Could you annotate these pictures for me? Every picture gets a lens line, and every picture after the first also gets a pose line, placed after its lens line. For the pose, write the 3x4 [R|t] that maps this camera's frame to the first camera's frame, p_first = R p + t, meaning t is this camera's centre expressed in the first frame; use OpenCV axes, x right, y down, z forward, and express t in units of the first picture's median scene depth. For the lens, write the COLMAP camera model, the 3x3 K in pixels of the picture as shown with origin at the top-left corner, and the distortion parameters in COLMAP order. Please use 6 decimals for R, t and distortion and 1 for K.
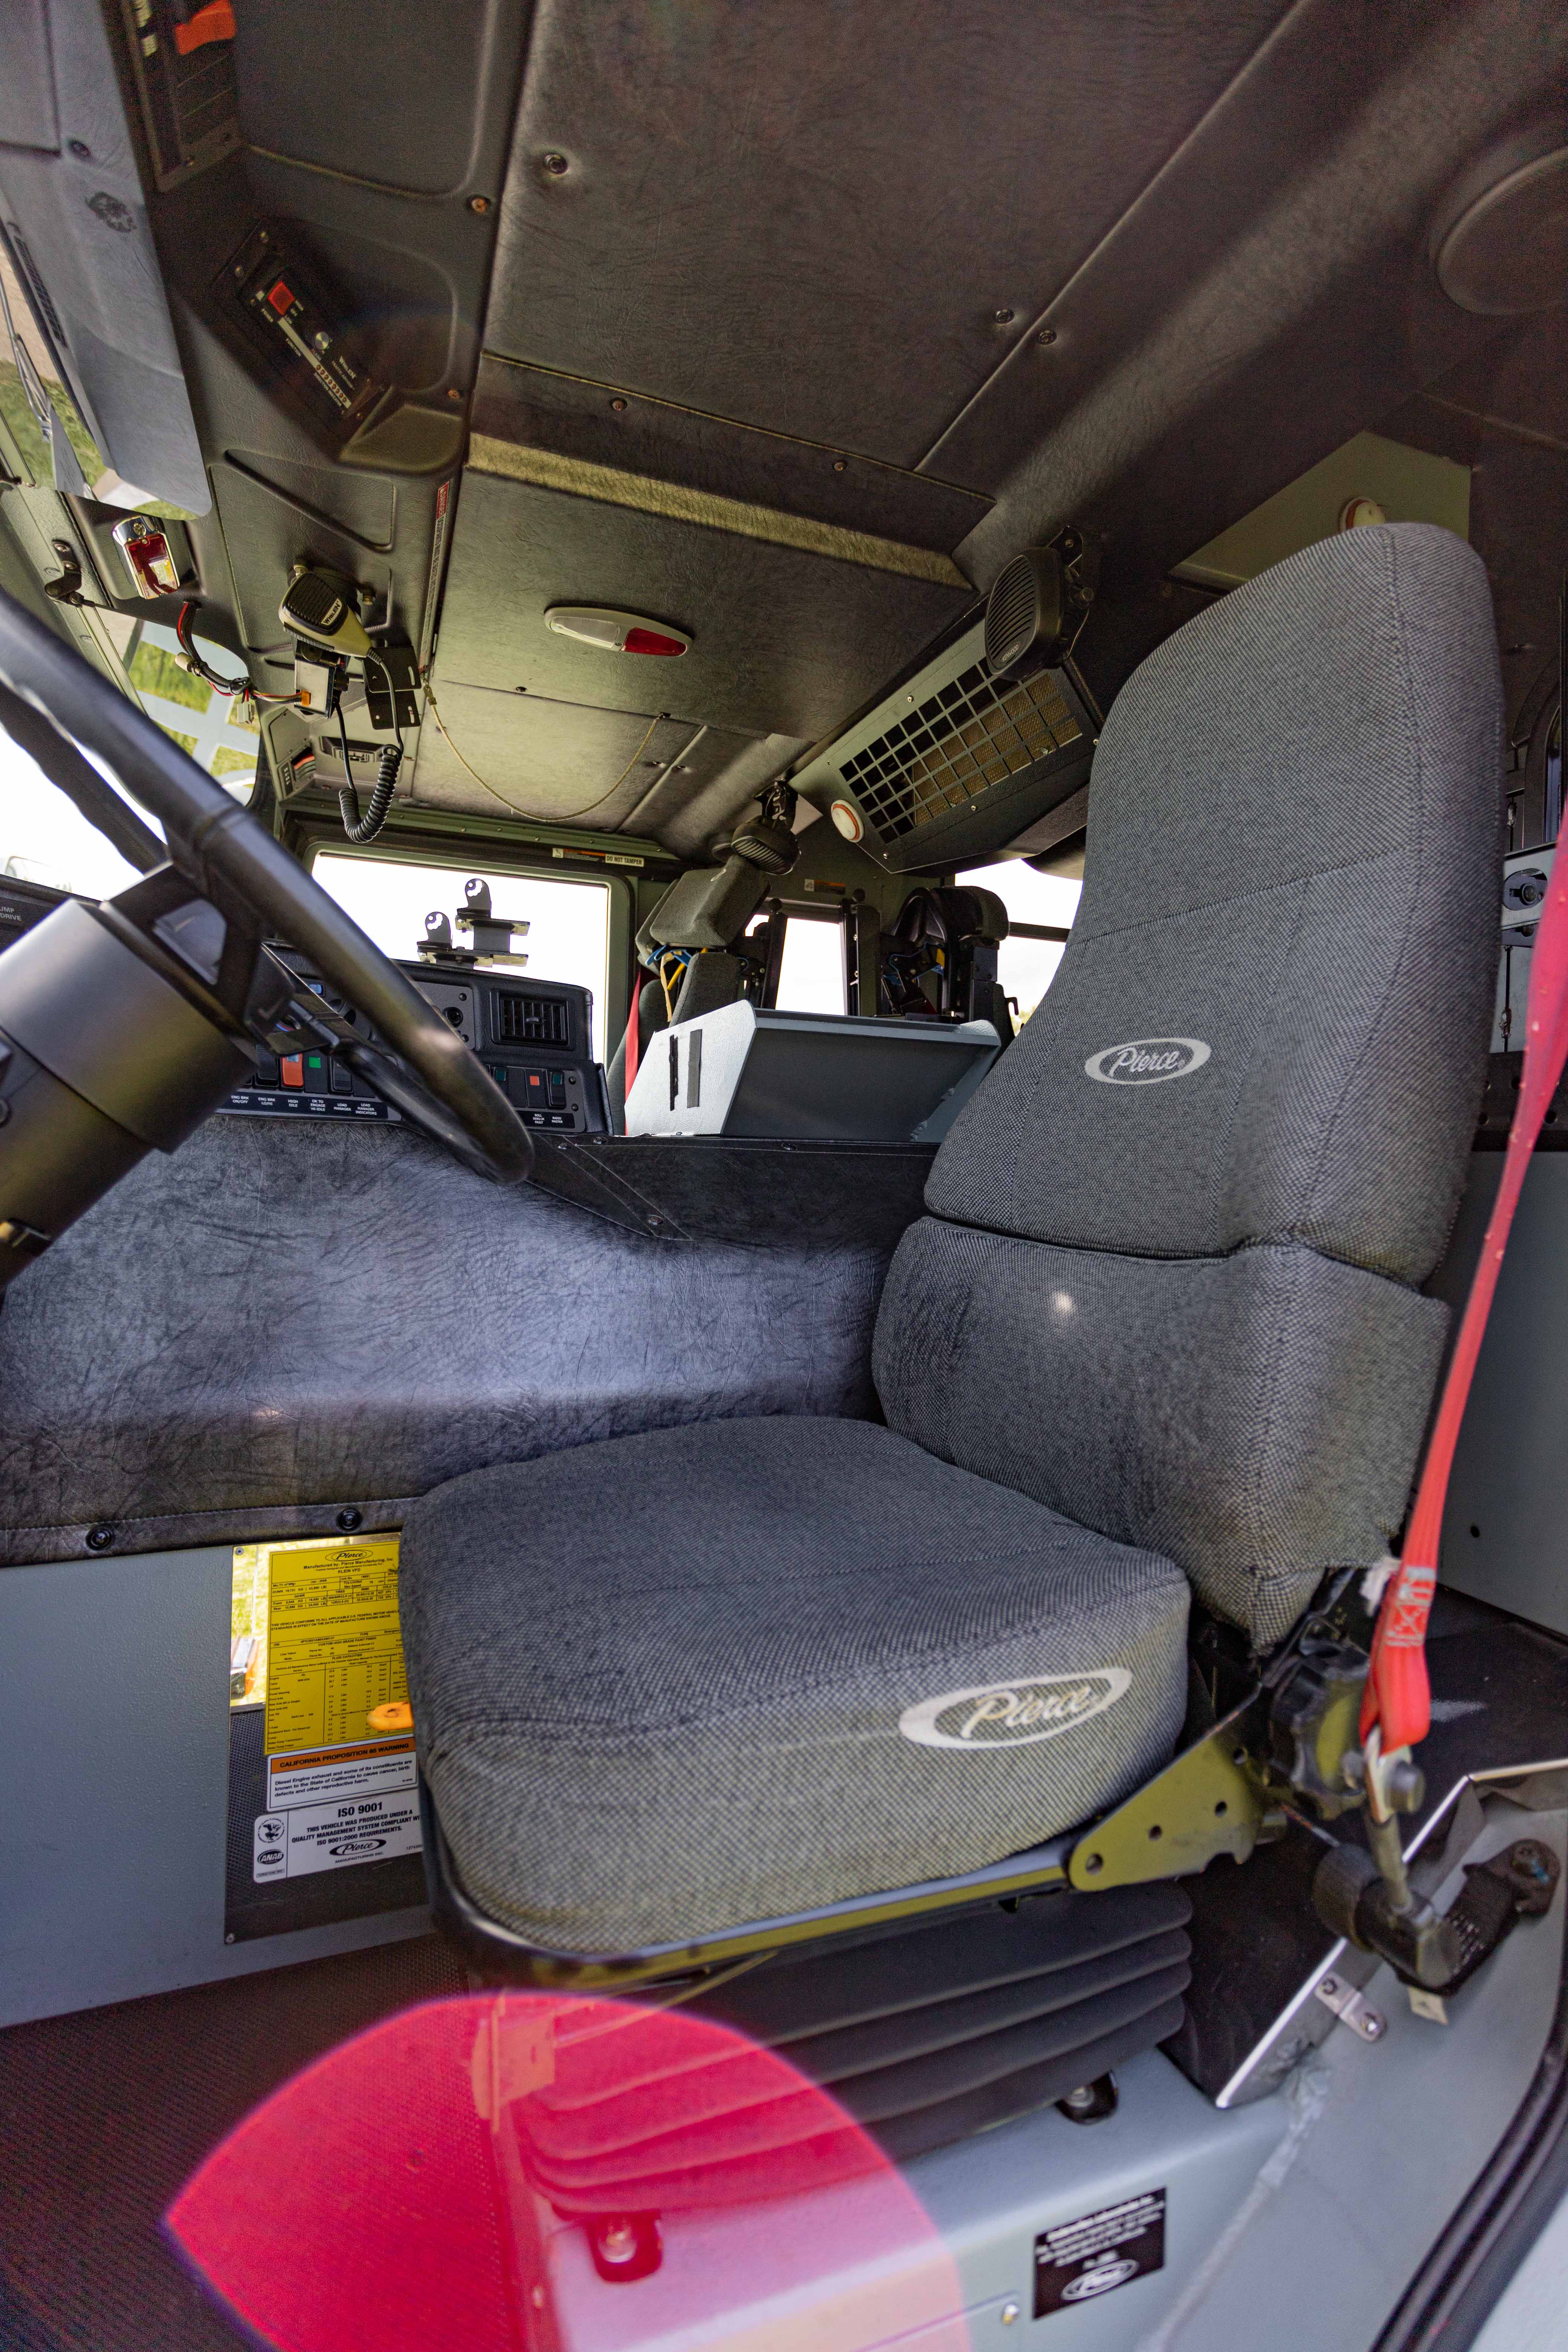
lens RADIAL K [[1109.4, 0, 784.0], [0, 1109.4, 1176.0], [0, 0, 1]] dist [0.003763, 0.000709]
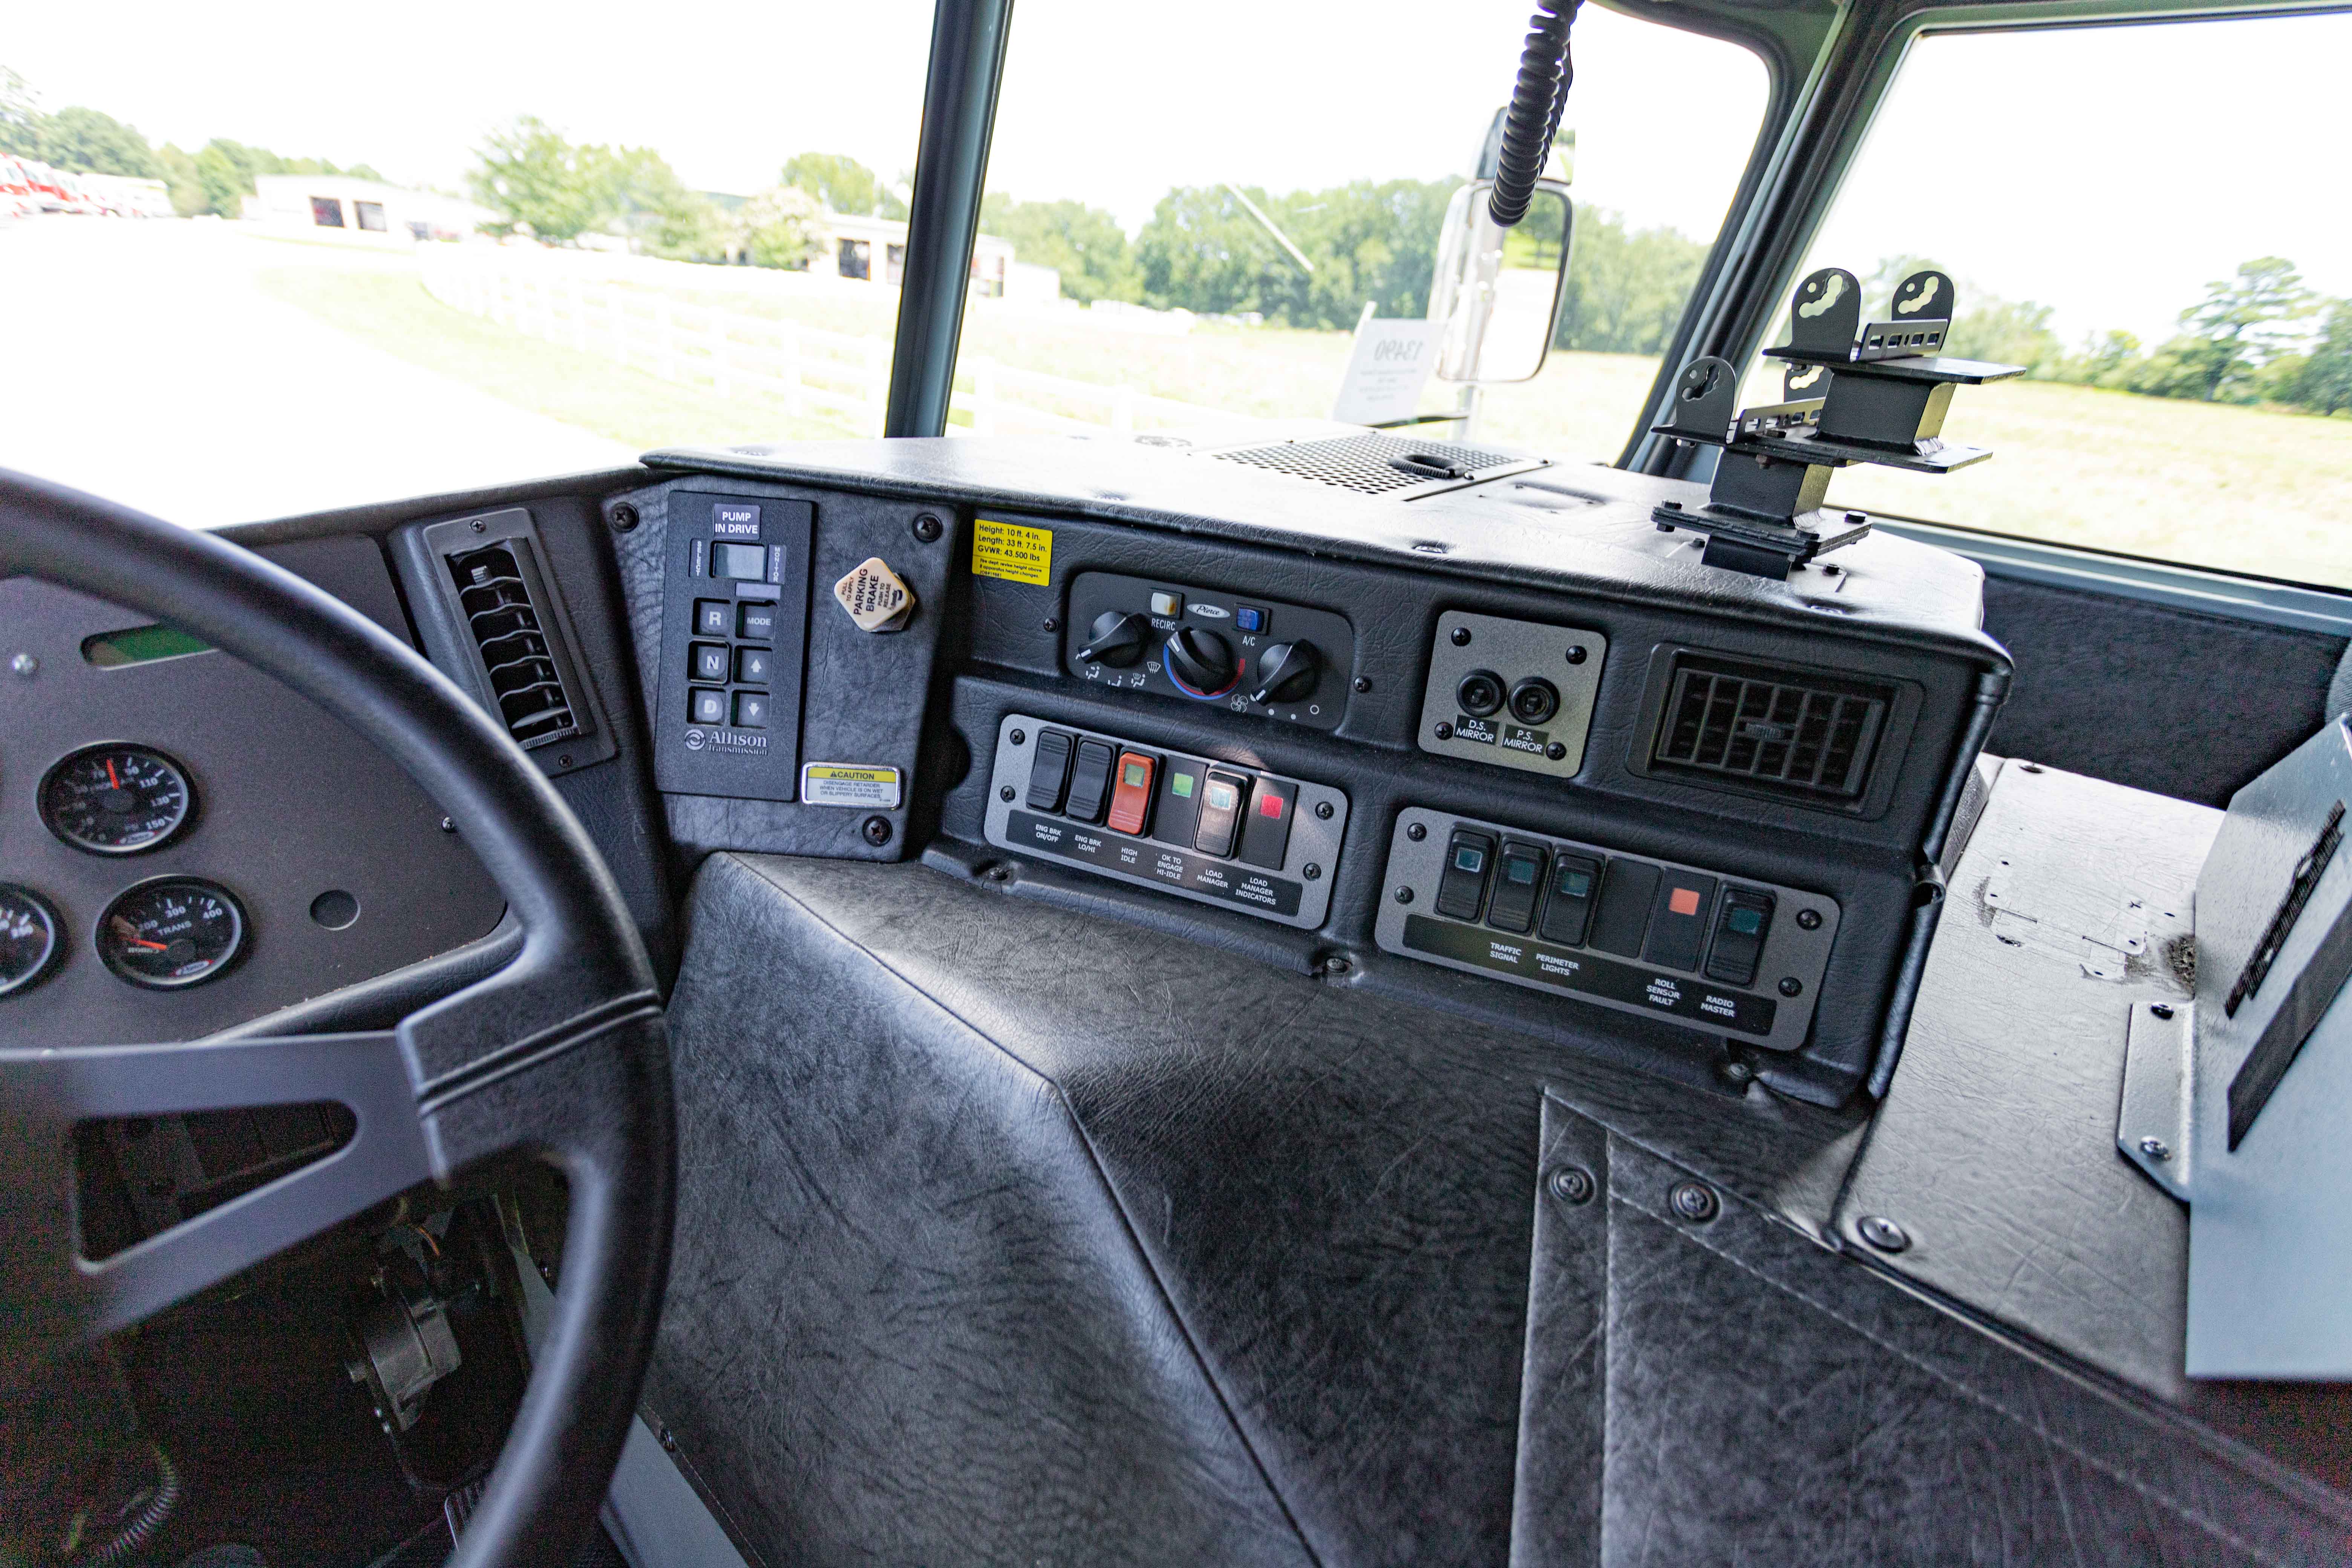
lens RADIAL K [[1109.4, 0, 1176.0], [0, 1109.4, 784.0], [0, 0, 1]] dist [0.003763, 0.000709]
pose [[0.509442, 0.354090, -0.784276, -0.019102], [-0.099219, 0.929506, 0.355210, -0.249156], [0.854766, -0.103144, 0.508662, 0.643168]]
